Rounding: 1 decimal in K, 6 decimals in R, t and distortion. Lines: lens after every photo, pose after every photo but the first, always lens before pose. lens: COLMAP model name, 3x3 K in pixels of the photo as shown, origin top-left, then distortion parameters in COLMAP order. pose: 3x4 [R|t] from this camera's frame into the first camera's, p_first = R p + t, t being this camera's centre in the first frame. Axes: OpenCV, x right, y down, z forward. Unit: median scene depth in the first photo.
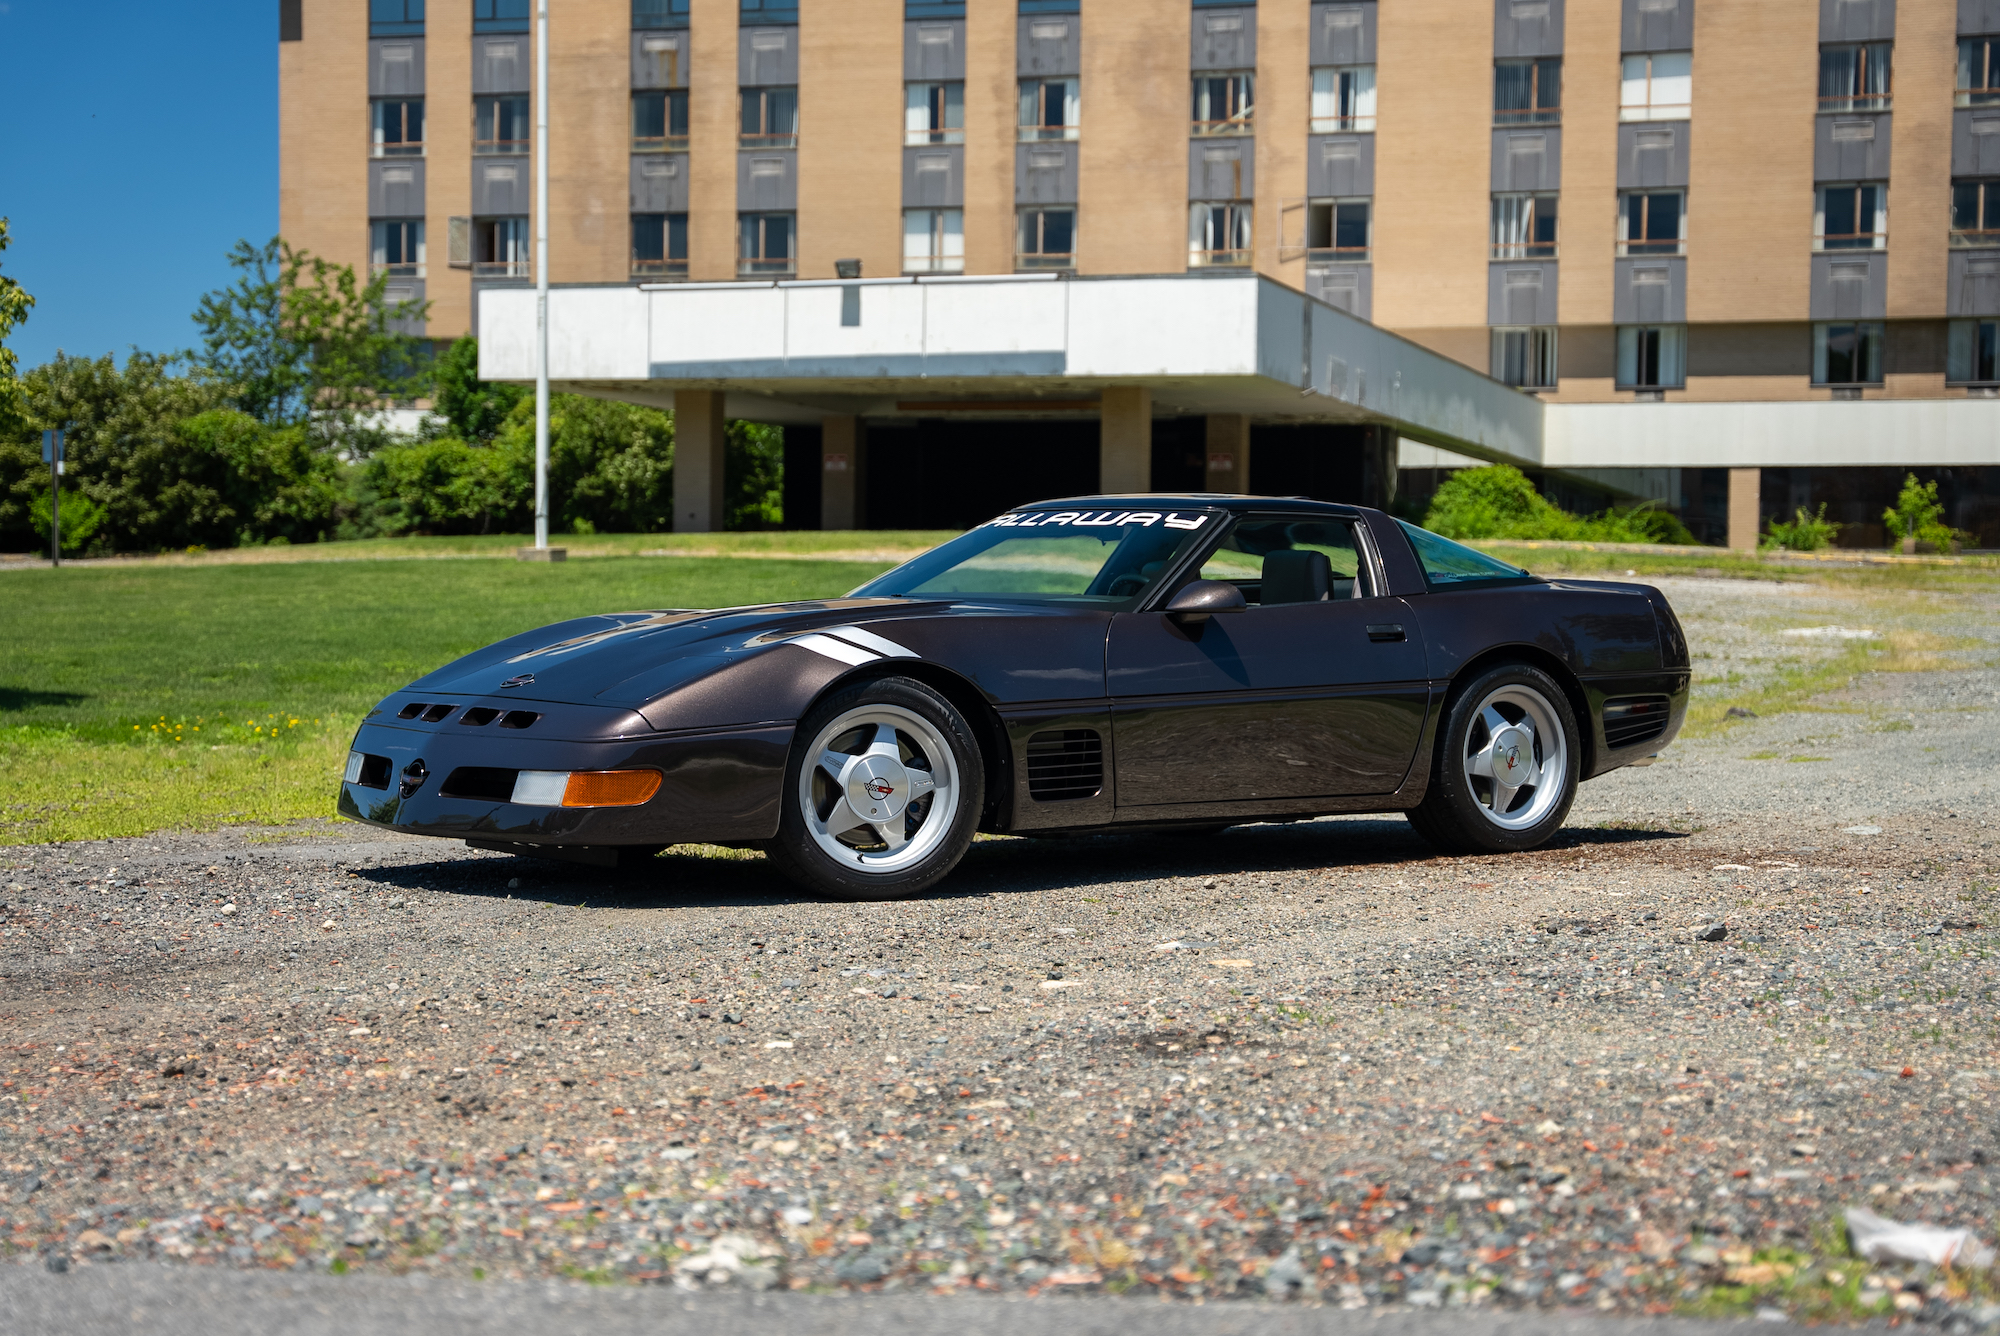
lens RADIAL K [[3405.7, 0, 1000.0], [0, 3405.7, 668.0], [0, 0, 1]] dist [0.023882, 0.018572]
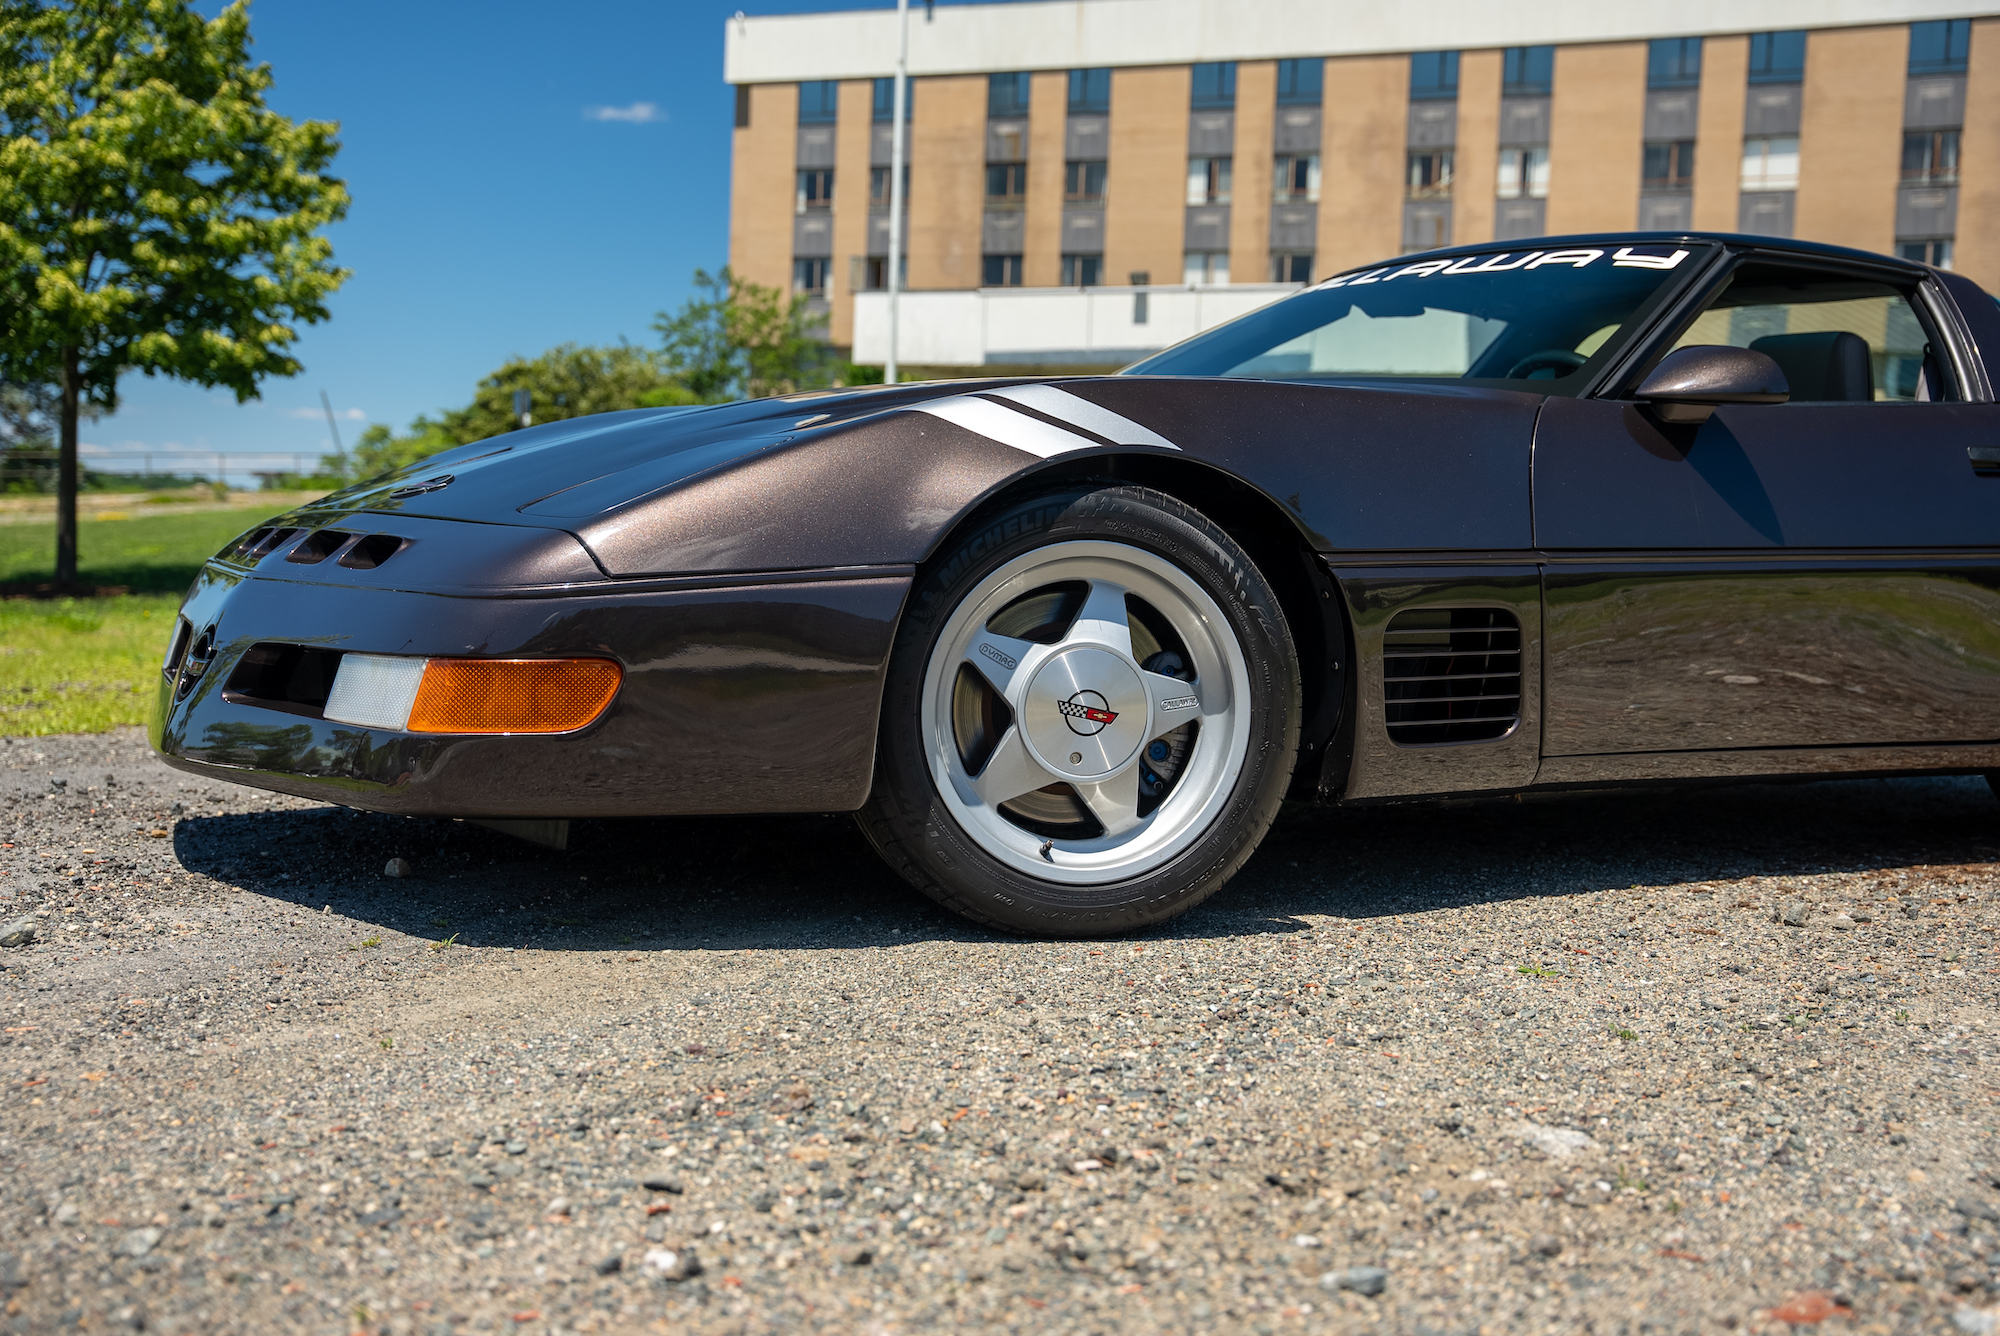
lens RADIAL K [[2523.6, 0, 1000.0], [0, 2523.6, 668.0], [0, 0, 1]] dist [-0.012576, 0.438968]
pose [[0.994900, 0.029645, -0.096407, -0.012866], [-0.026843, 0.999182, 0.030239, 0.017781], [0.097224, -0.027497, 0.994883, 0.619649]]
